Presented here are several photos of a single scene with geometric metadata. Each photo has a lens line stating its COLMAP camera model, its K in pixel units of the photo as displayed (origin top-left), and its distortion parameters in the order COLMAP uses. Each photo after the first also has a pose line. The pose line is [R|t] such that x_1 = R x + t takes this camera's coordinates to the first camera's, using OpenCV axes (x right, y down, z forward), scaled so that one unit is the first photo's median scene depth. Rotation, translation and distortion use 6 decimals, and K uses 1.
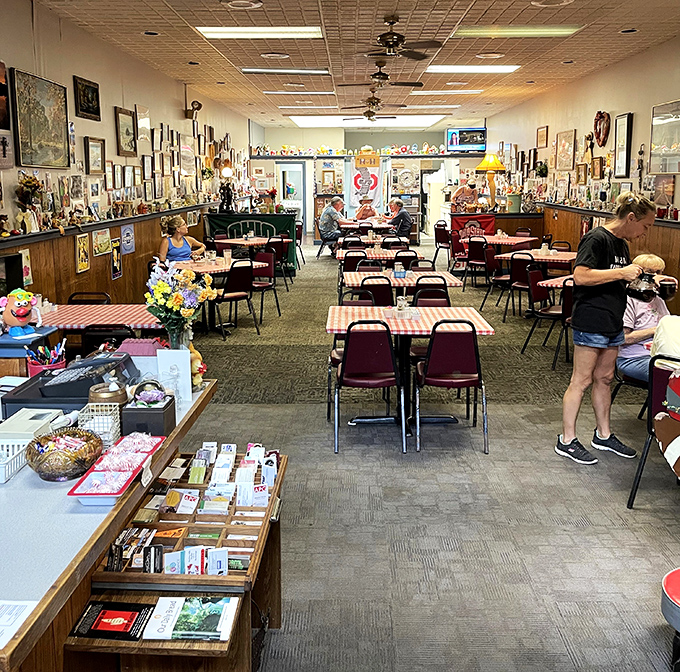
lens RADIAL K [[937.2, 0, 339.3], [0, 937.2, 335.7], [0, 0, 1]] dist [0.024377, 0.000000]
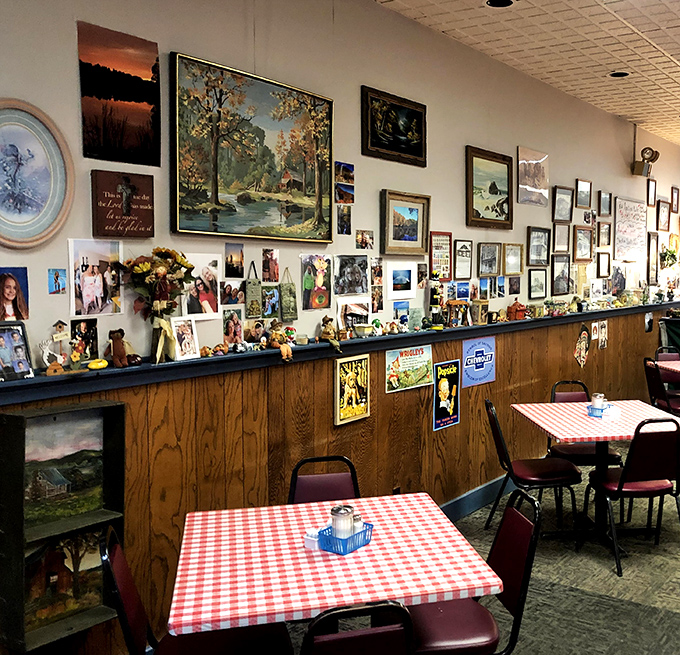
lens RADIAL K [[881.4, 0, 340.5], [0, 881.4, 327.4], [0, 0, 1]] dist [0.040600, 0.000000]
pose [[0.838237, 0.040700, -0.543786, 0.009536], [-0.096256, 0.992596, -0.074087, -0.080742], [0.536744, 0.114445, 0.835948, 0.517005]]
